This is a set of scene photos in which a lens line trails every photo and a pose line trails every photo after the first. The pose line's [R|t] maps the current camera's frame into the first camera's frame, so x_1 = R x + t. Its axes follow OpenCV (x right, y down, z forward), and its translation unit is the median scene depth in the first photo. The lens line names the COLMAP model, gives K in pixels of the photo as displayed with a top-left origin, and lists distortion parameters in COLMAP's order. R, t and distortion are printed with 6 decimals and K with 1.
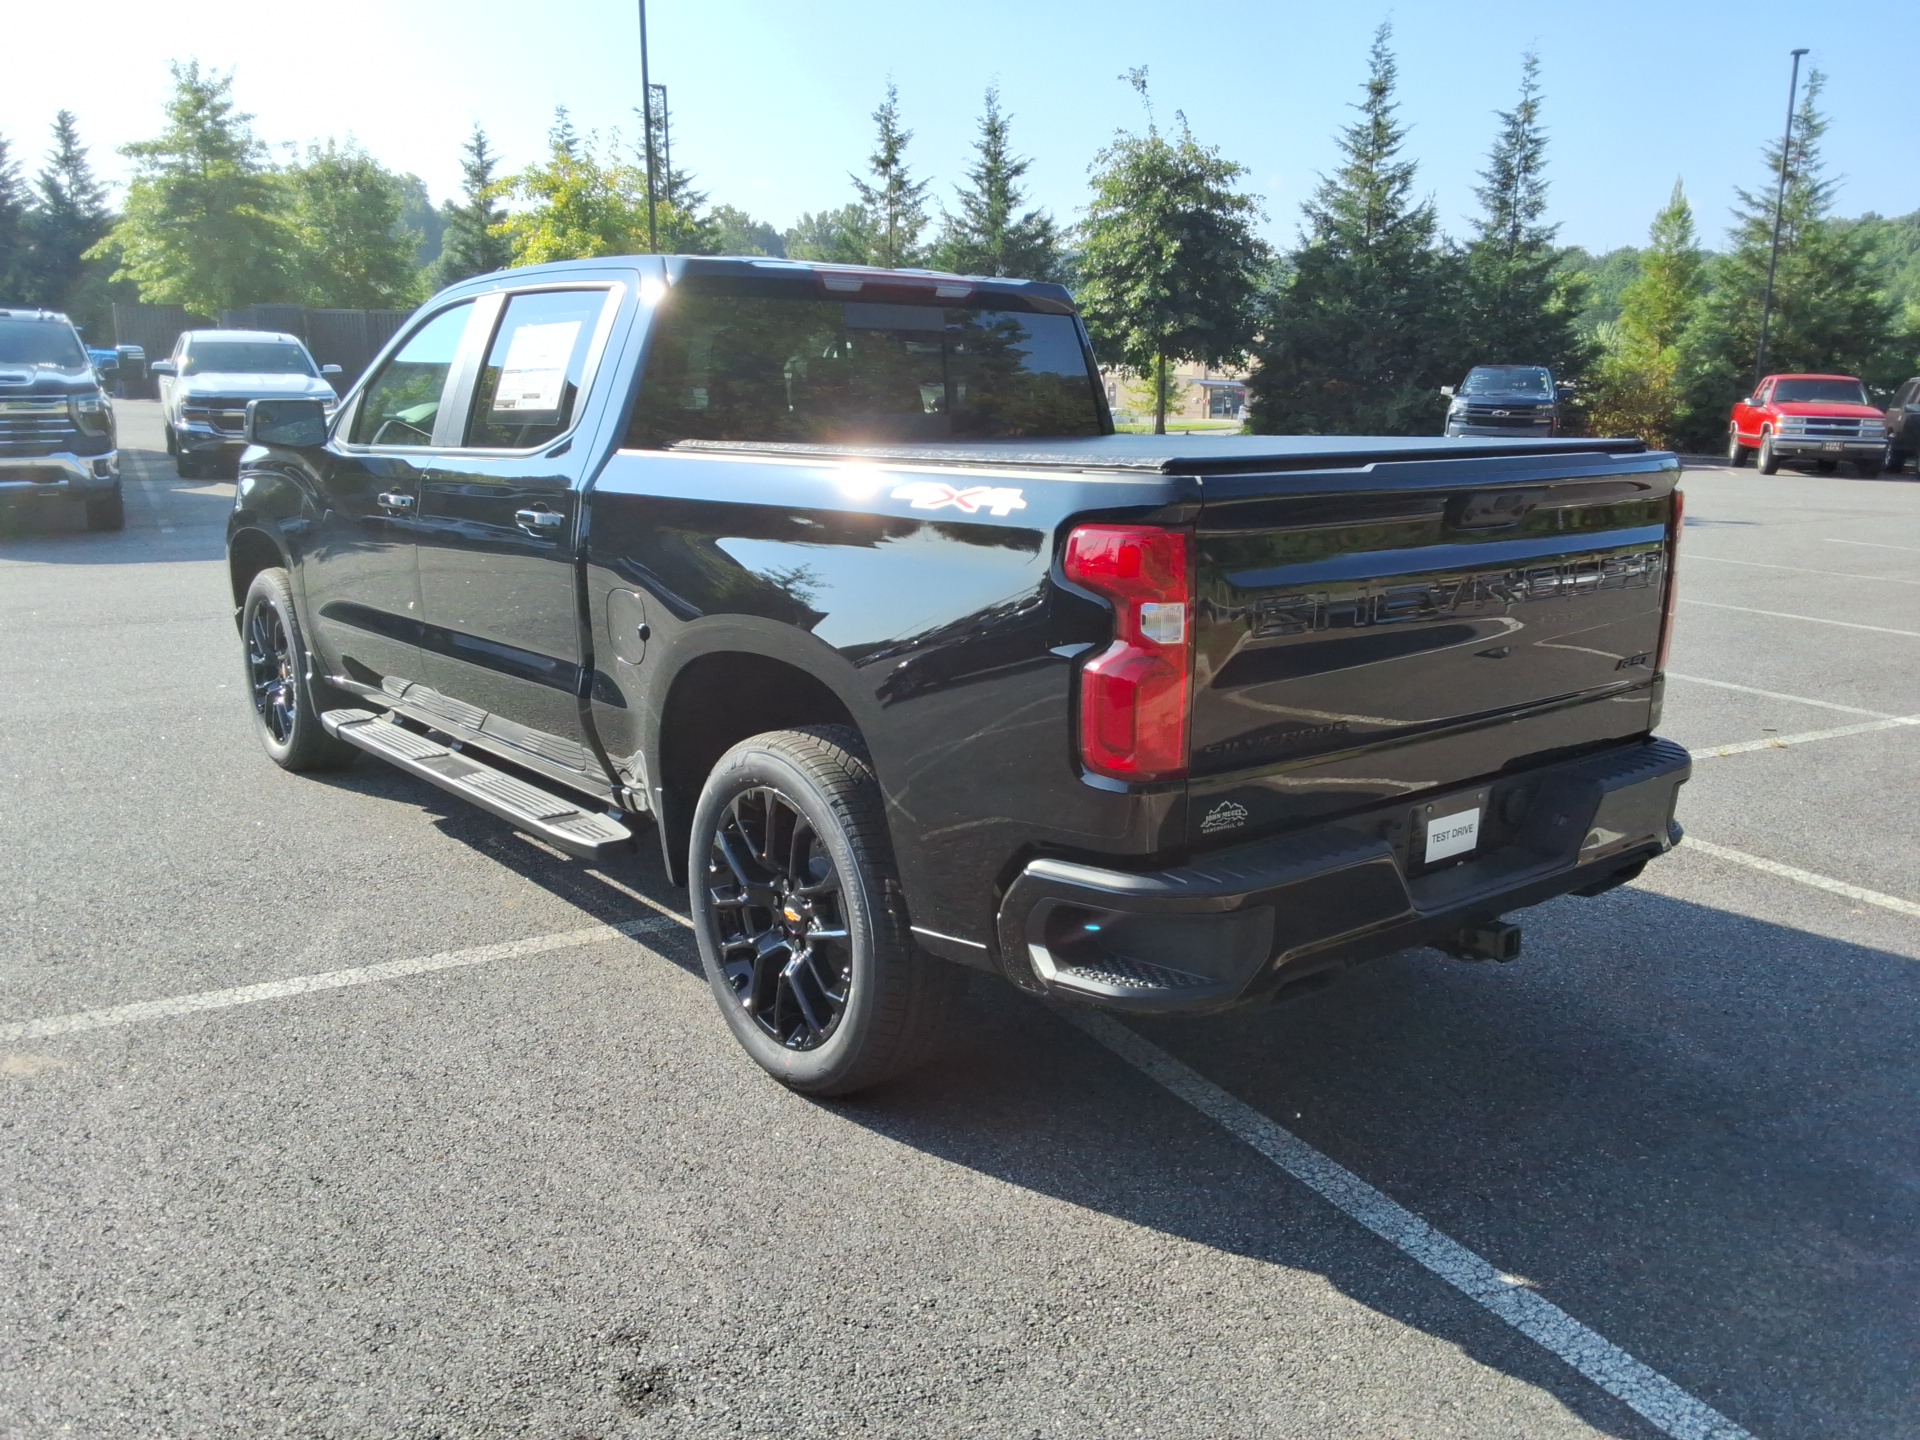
lens RADIAL K [[1579.3, 0, 978.0], [0, 1579.3, 712.9], [0, 0, 1]] dist [0.130408, -0.205783]
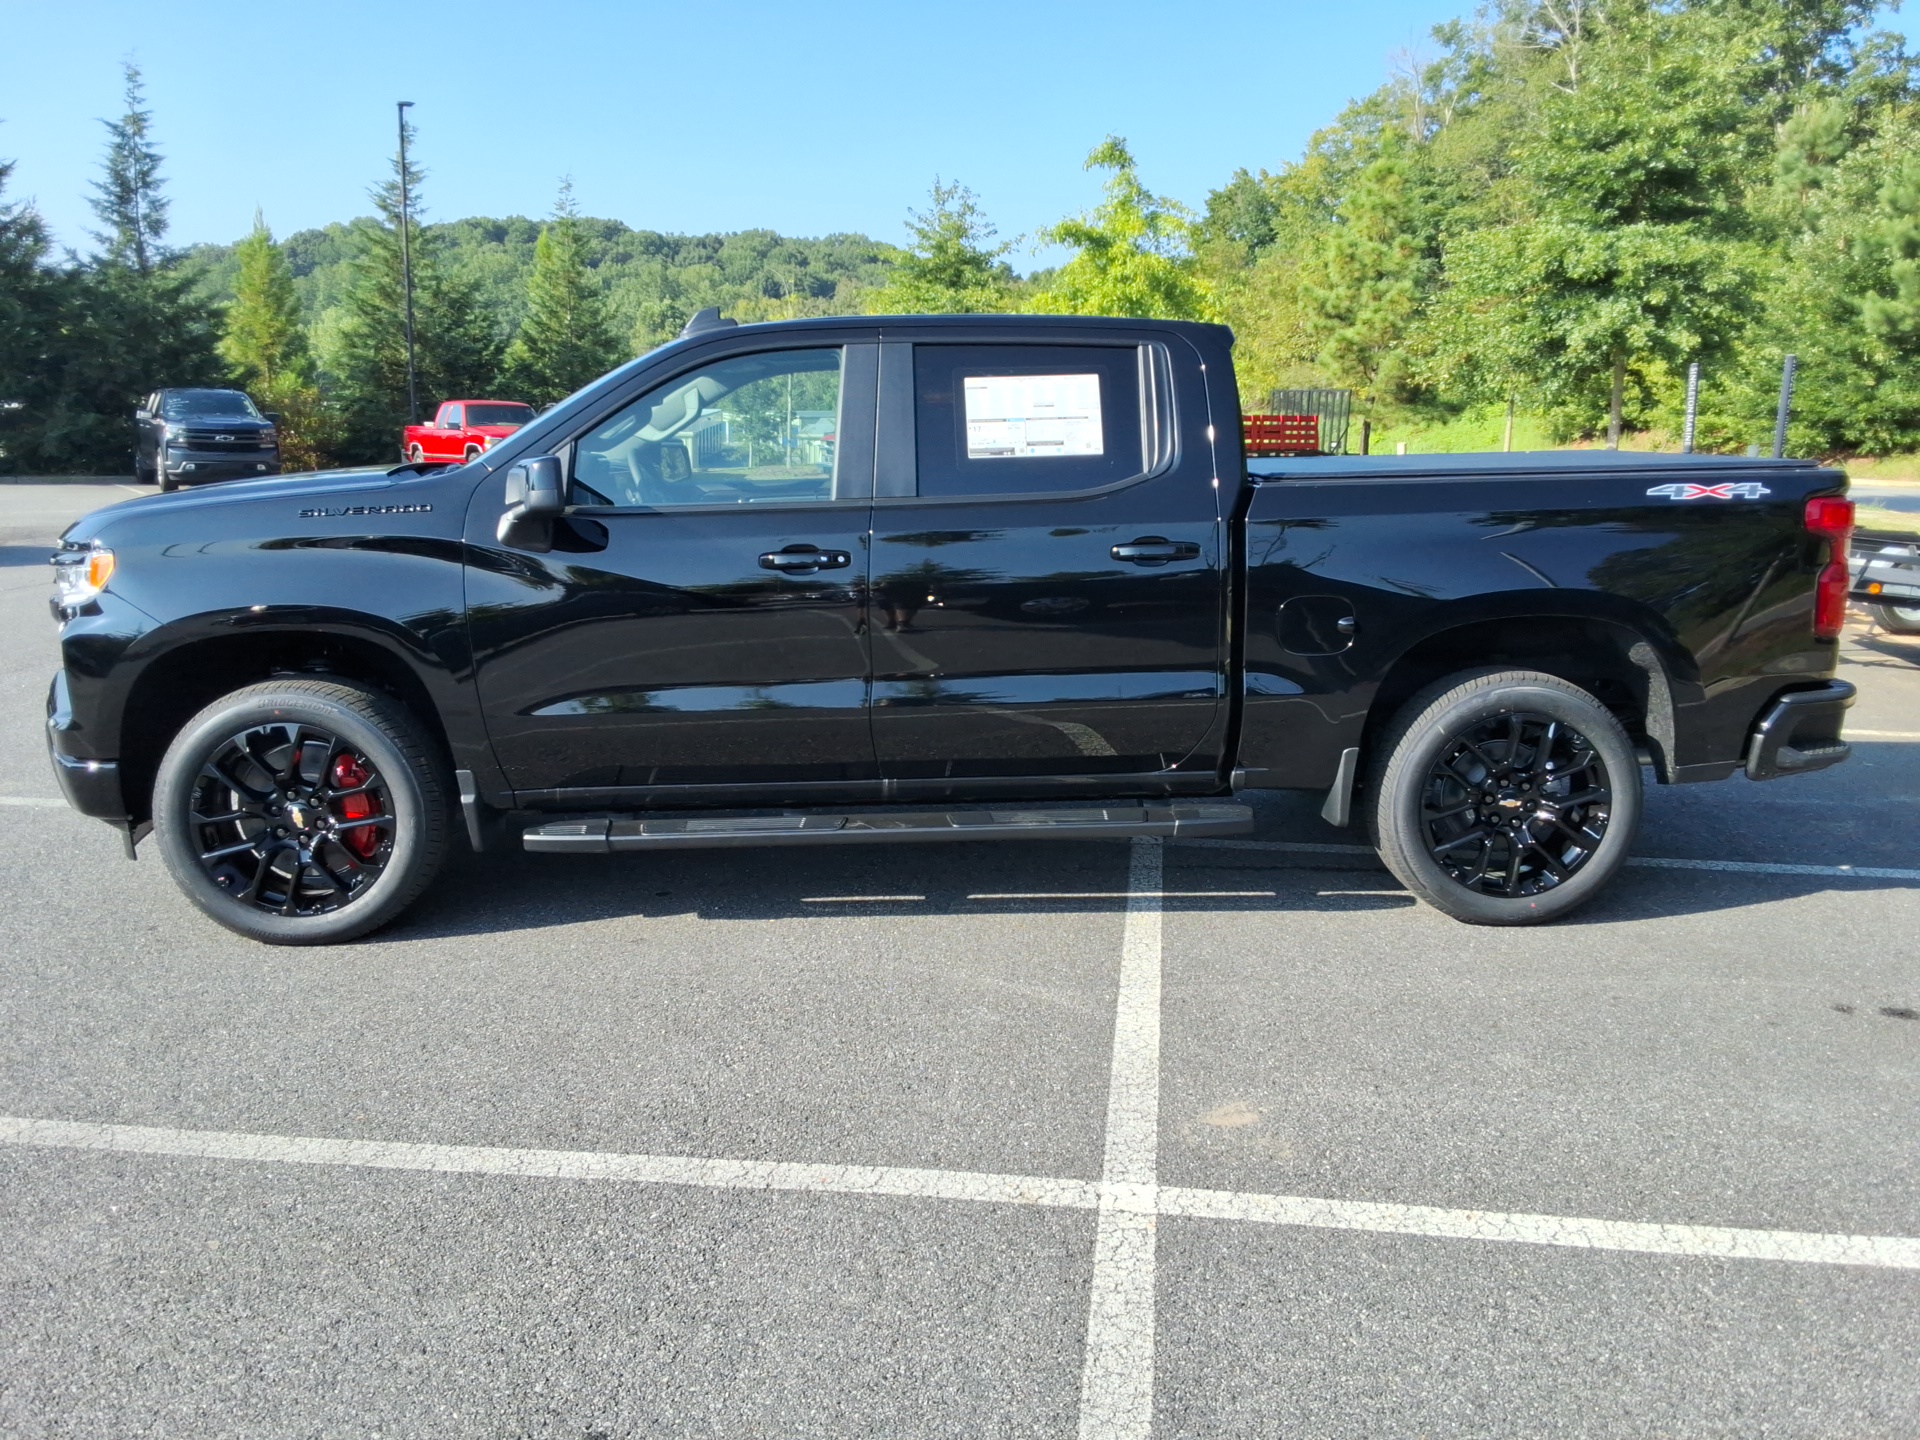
lens RADIAL K [[1579.3, 0, 978.0], [0, 1579.3, 712.9], [0, 0, 1]] dist [0.130408, -0.205783]
pose [[0.605955, -0.155392, 0.780174, -0.142484], [0.166068, 0.983837, 0.066973, -0.011339], [-0.777971, 0.088979, 0.621967, 0.048446]]
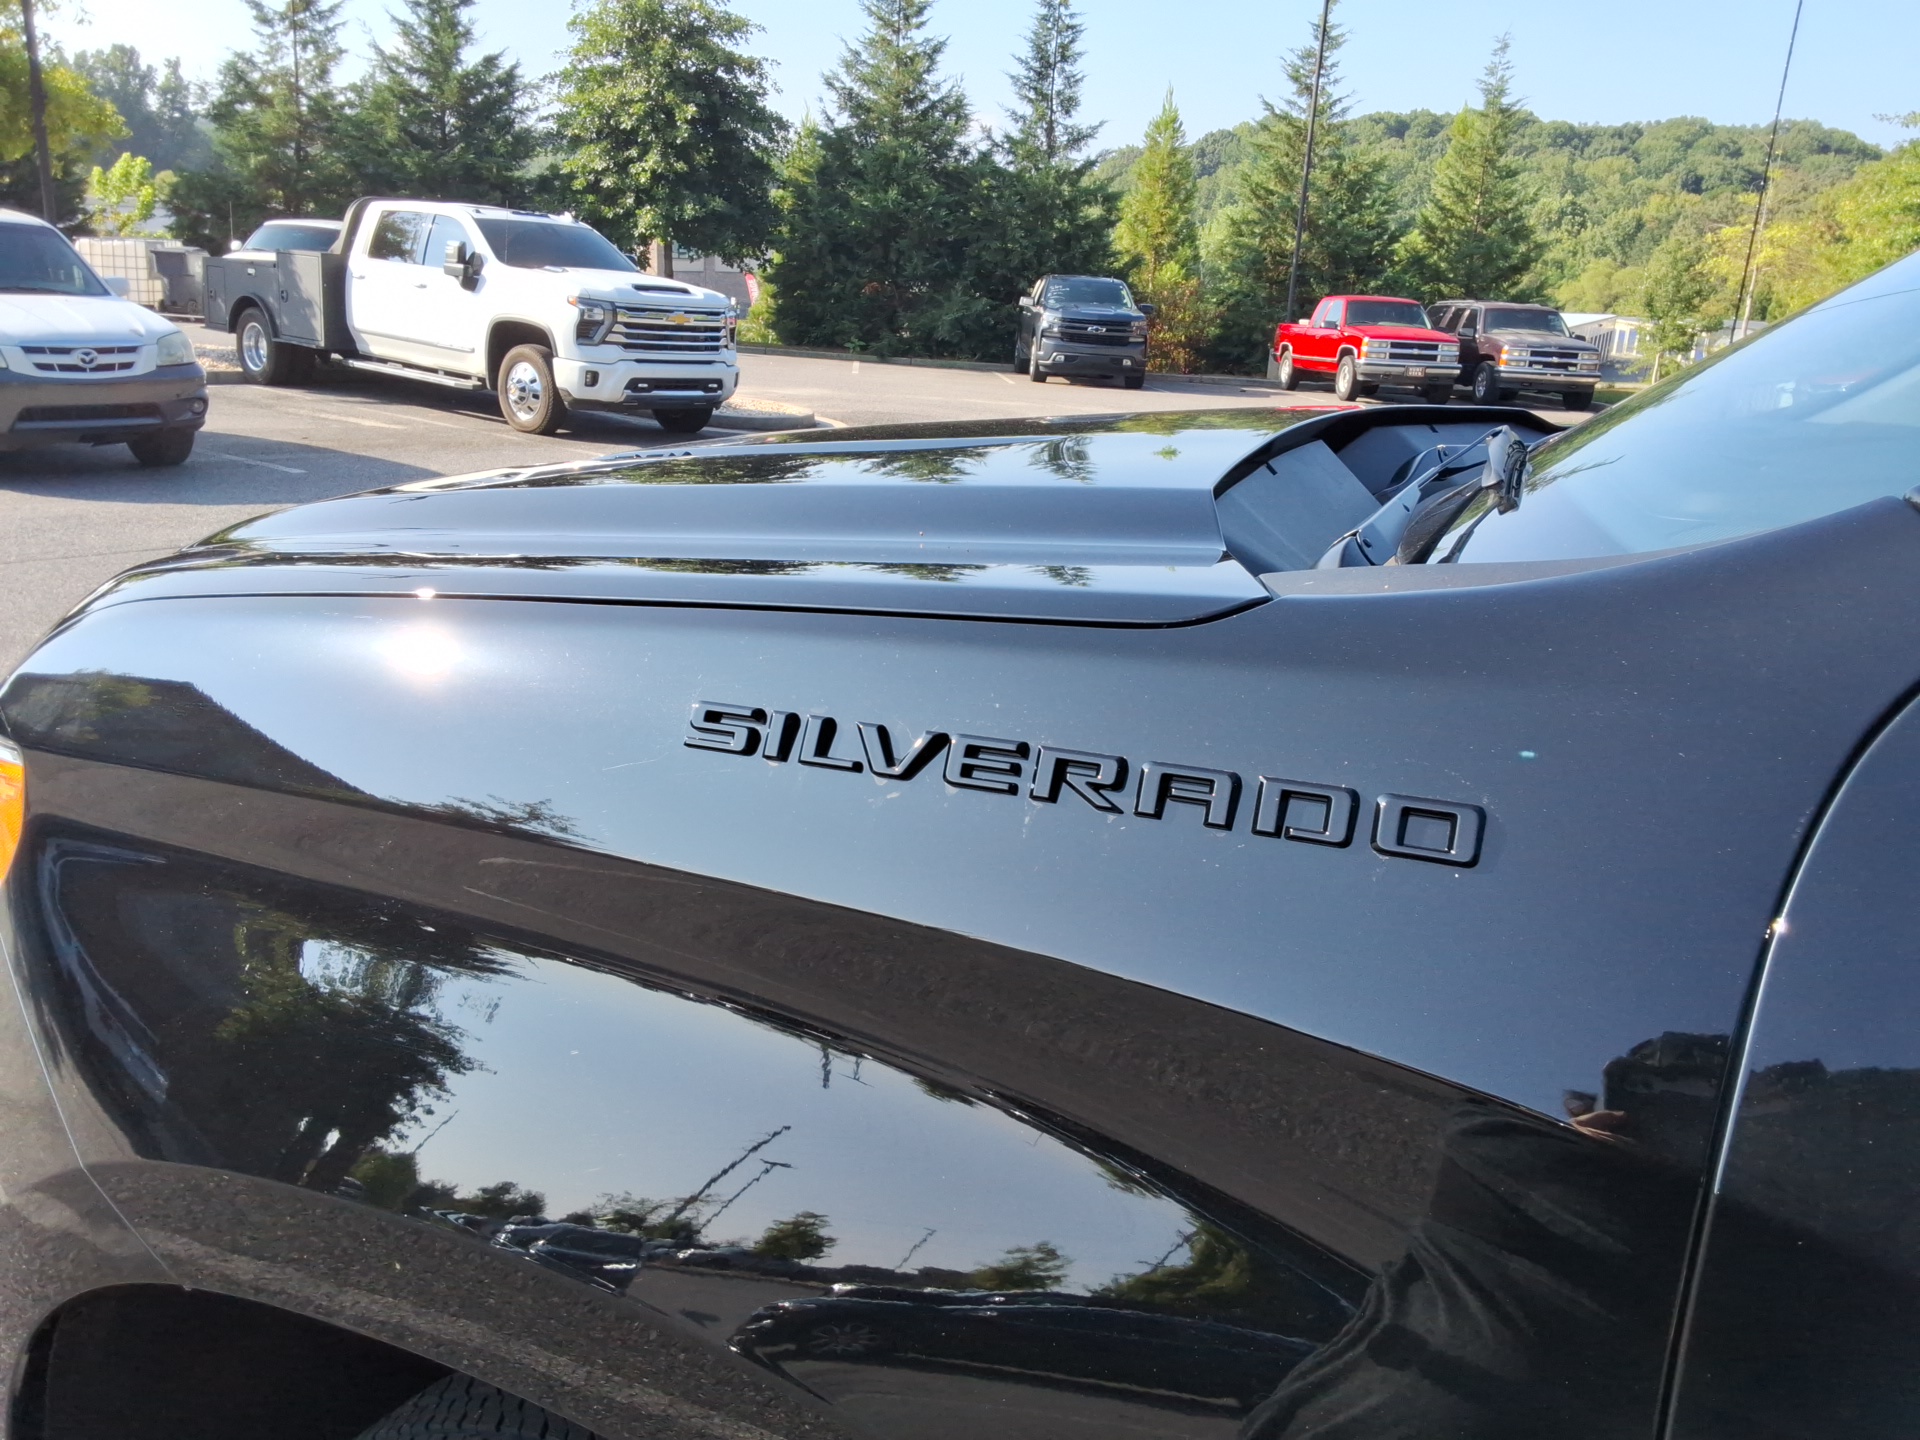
lens RADIAL K [[1579.3, 0, 978.0], [0, 1579.3, 712.9], [0, 0, 1]] dist [0.130408, -0.205783]
pose [[0.919938, -0.068712, 0.385996, -0.080132], [0.045021, 0.996524, 0.070095, -0.028223], [-0.389471, -0.047105, 0.919833, 0.143645]]
